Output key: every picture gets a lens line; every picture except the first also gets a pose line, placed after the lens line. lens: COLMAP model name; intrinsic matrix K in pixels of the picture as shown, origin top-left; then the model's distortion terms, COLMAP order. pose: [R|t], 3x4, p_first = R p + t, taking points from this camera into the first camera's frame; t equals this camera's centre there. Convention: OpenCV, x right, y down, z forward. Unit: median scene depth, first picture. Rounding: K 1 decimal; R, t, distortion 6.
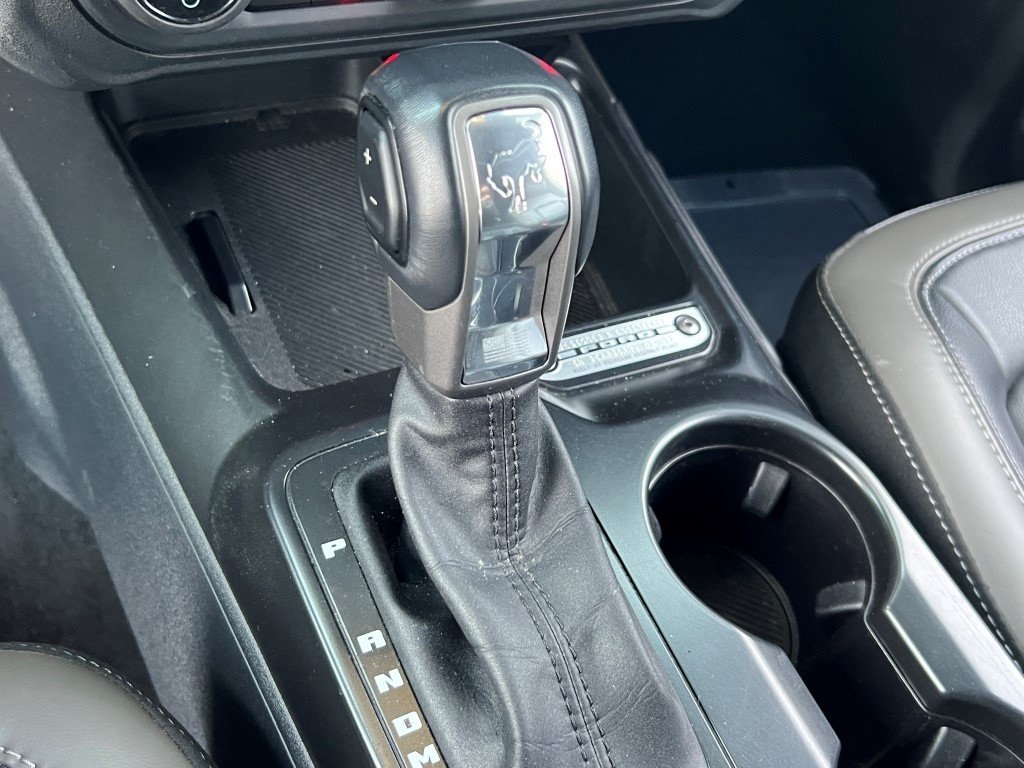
lens RADIAL K [[1081.7, 0, 512.0], [0, 1081.7, 384.0], [0, 0, 1]] dist [0.114711, -0.309494]
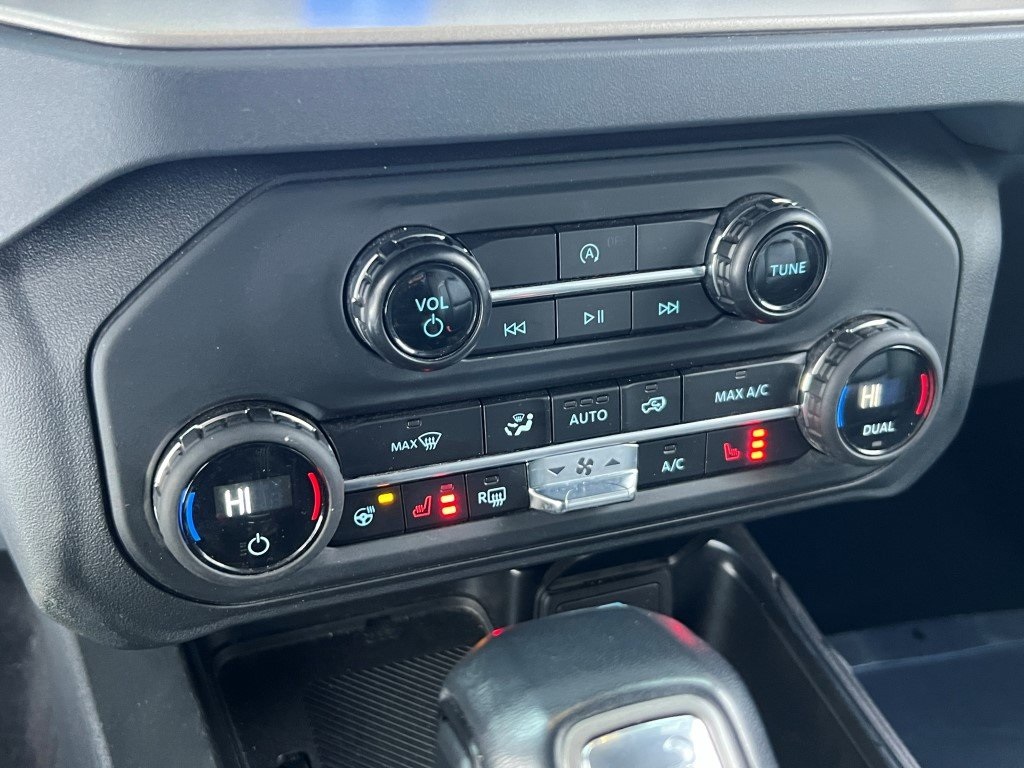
lens RADIAL K [[1081.7, 0, 512.0], [0, 1081.7, 384.0], [0, 0, 1]] dist [0.114711, -0.309494]
pose [[0.989165, -0.075365, -0.125984, 0.010995], [0.024197, 0.930129, -0.366434, -0.127744], [0.144798, 0.359416, 0.921875, 0.173391]]
